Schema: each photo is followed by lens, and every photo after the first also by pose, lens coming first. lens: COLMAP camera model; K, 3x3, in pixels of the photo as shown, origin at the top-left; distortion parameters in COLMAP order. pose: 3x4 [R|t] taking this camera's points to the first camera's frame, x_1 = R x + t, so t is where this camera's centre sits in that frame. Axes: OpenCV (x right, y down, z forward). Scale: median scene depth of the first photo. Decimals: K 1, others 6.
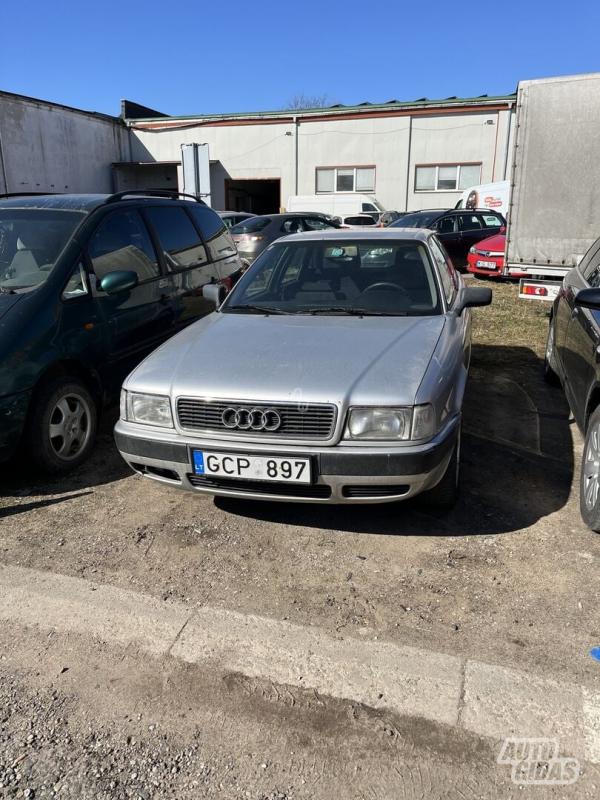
lens RADIAL K [[603.2, 0, 303.7], [0, 603.2, 398.6], [0, 0, 1]] dist [0.050597, -0.064367]
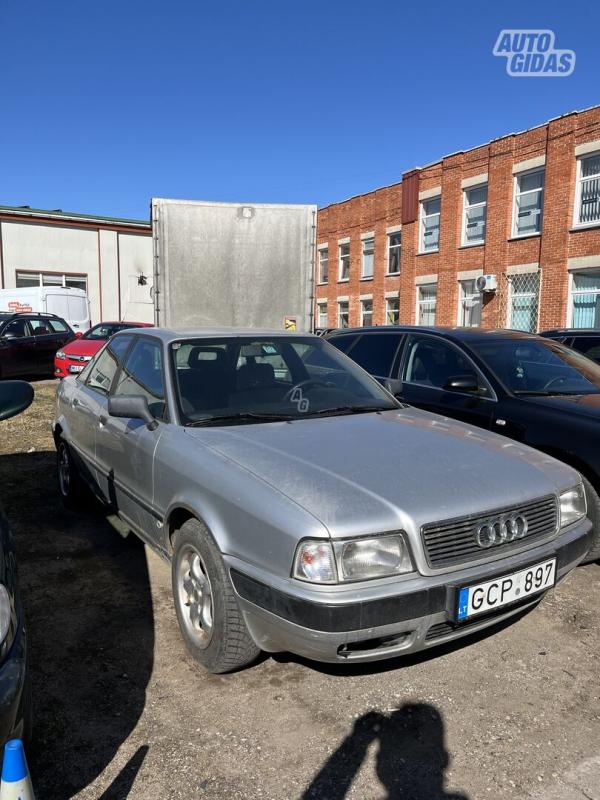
lens RADIAL K [[603.2, 0, 305.0], [0, 603.2, 402.1], [0, 0, 1]] dist [0.050597, -0.064367]
pose [[0.672328, -0.071452, 0.736797, -0.781142], [0.192278, 0.978024, -0.080609, -0.112577], [-0.714845, 0.195865, 0.671292, 0.506702]]
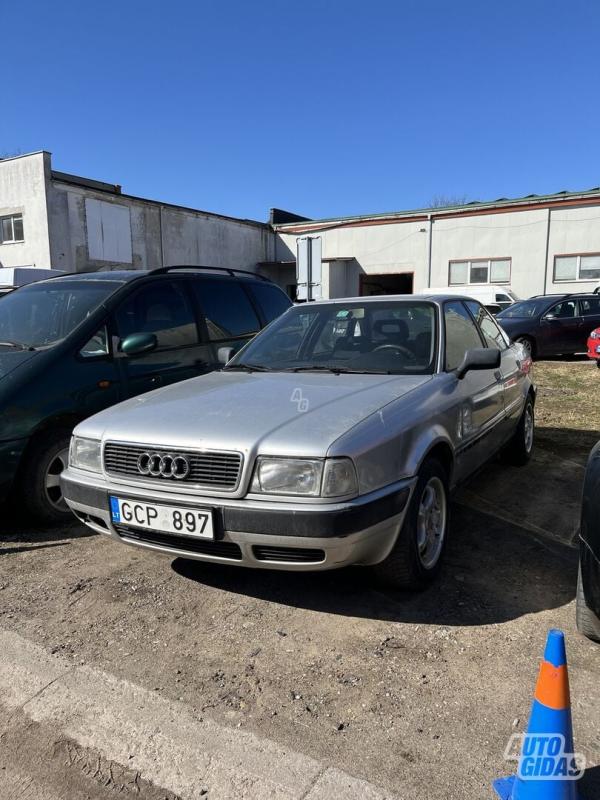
lens RADIAL K [[603.2, 0, 305.1], [0, 603.2, 402.4], [0, 0, 1]] dist [0.050597, -0.064367]
pose [[0.973536, 0.026856, -0.226950, 0.297694], [-0.058930, 0.988988, -0.135757, 0.044831], [0.220805, 0.145539, 0.964398, 0.102075]]
